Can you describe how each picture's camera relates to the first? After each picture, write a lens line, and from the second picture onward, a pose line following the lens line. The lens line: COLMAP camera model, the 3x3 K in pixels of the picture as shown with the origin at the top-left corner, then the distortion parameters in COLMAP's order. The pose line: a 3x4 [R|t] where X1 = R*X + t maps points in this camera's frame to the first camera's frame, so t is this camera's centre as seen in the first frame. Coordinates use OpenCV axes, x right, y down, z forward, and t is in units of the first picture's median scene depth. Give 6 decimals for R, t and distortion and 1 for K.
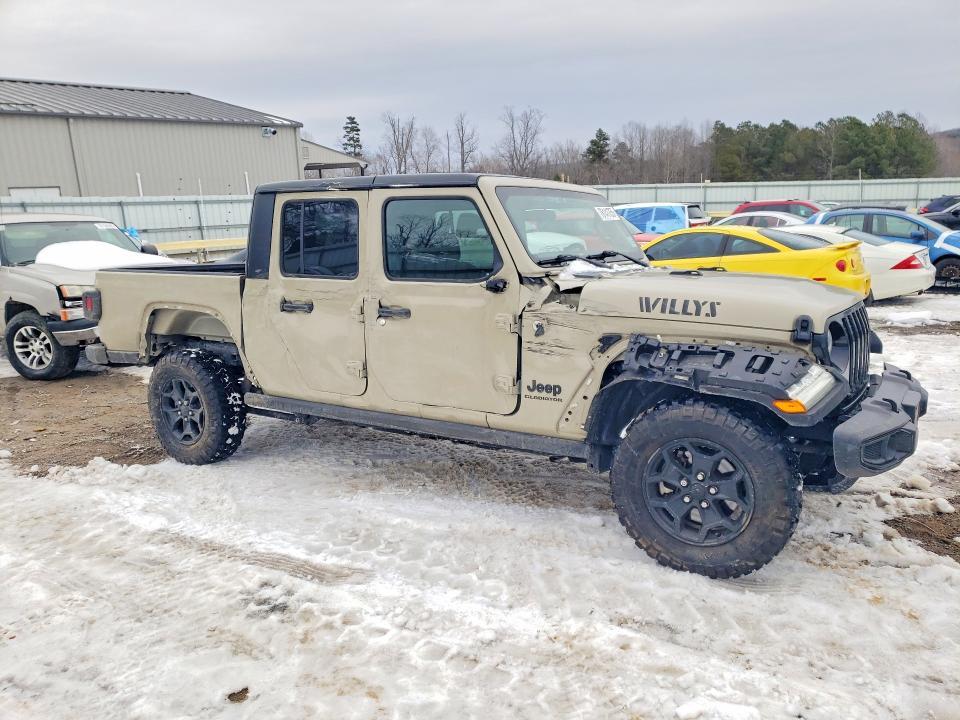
lens RADIAL K [[743.7, 0, 458.7], [0, 743.7, 343.0], [0, 0, 1]] dist [0.008446, 0.005228]
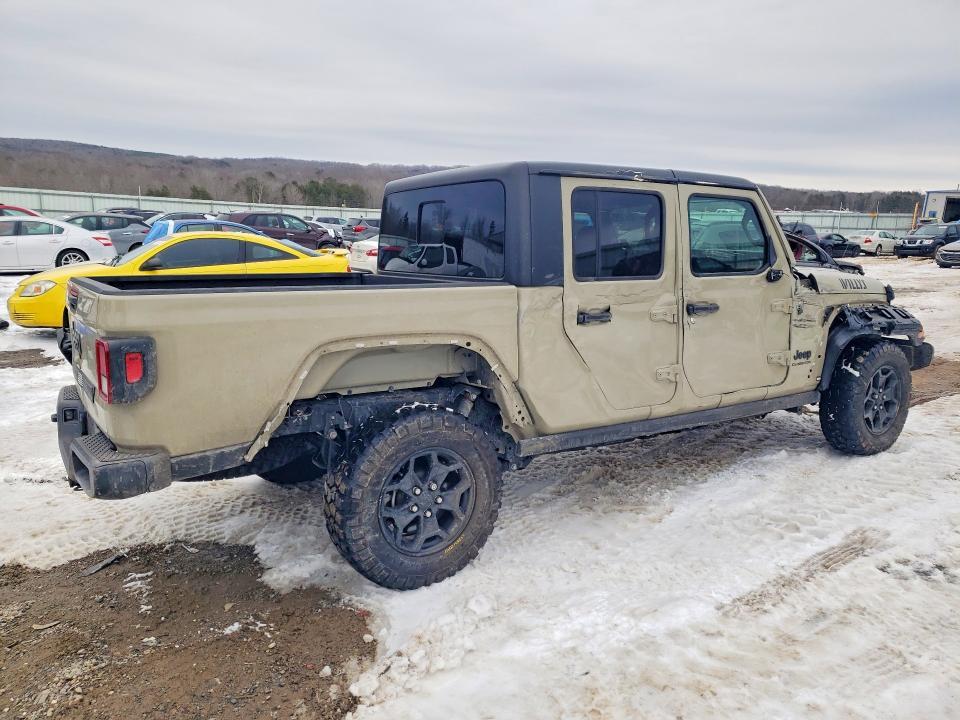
lens RADIAL K [[739.1, 0, 480.0], [0, 739.1, 360.0], [0, 0, 1]] dist [0.024530, -0.002620]
pose [[0.429577, -0.127088, 0.894042, -1.114116], [0.128704, 0.988557, 0.078682, -0.089960], [-0.893811, 0.081267, 0.441018, 0.827164]]
